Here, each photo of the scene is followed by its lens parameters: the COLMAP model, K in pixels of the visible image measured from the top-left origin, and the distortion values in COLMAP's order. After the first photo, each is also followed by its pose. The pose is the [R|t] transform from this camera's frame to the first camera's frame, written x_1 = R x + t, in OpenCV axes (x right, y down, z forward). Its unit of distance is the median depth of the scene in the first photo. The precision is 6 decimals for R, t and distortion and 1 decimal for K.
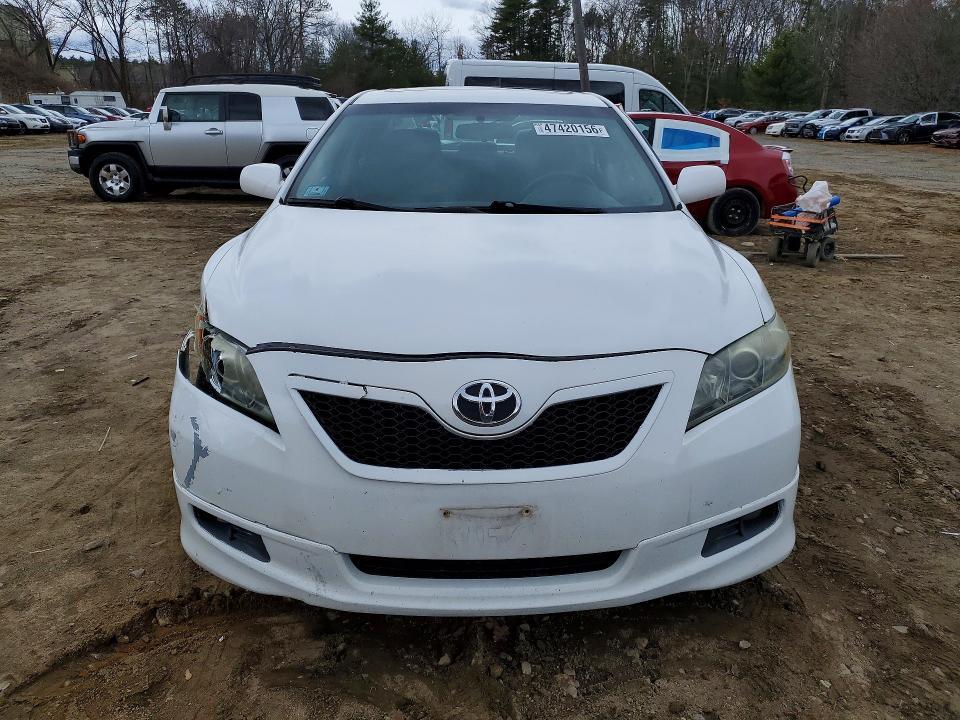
lens RADIAL K [[742.8, 0, 475.9], [0, 742.8, 366.4], [0, 0, 1]] dist [0.000456, 0.016158]
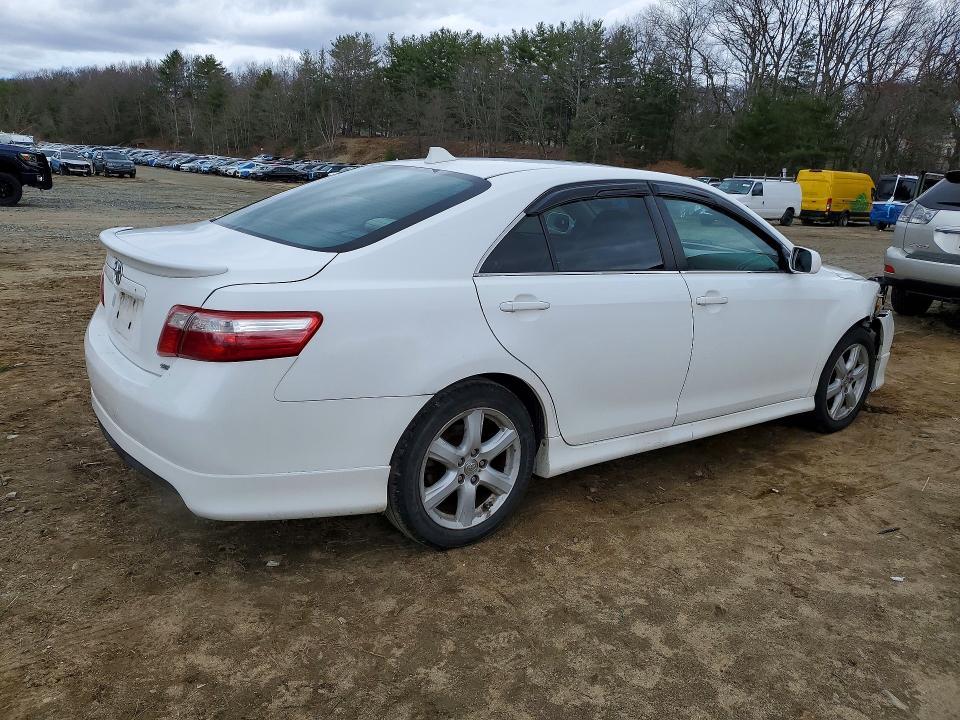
lens RADIAL K [[742.8, 0, 479.1], [0, 742.8, 359.8], [0, 0, 1]] dist [0.000456, 0.016158]
pose [[-0.599025, -0.249577, 0.760842, -0.774551], [0.191836, 0.877782, 0.438973, -0.615238], [-0.777411, 0.408912, -0.477936, 1.704369]]
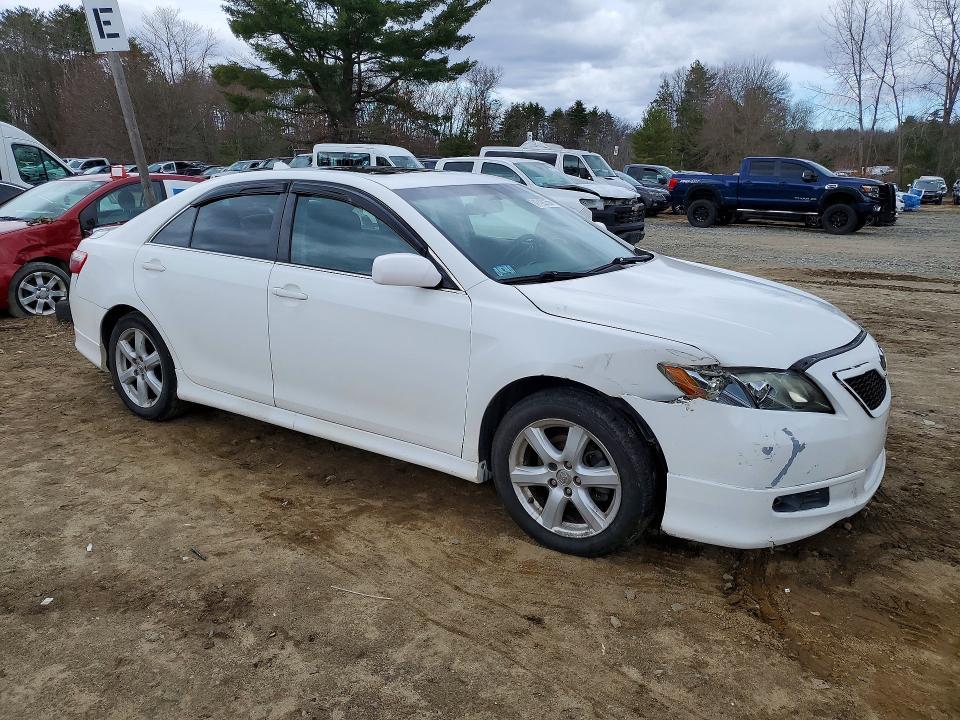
lens RADIAL K [[742.8, 0, 476.6], [0, 742.8, 358.3], [0, 0, 1]] dist [0.000456, 0.016158]
pose [[0.558924, -0.217226, 0.800261, -0.865797], [0.269873, 0.960189, 0.072151, -0.151308], [-0.784075, 0.175642, 0.595296, 0.294946]]
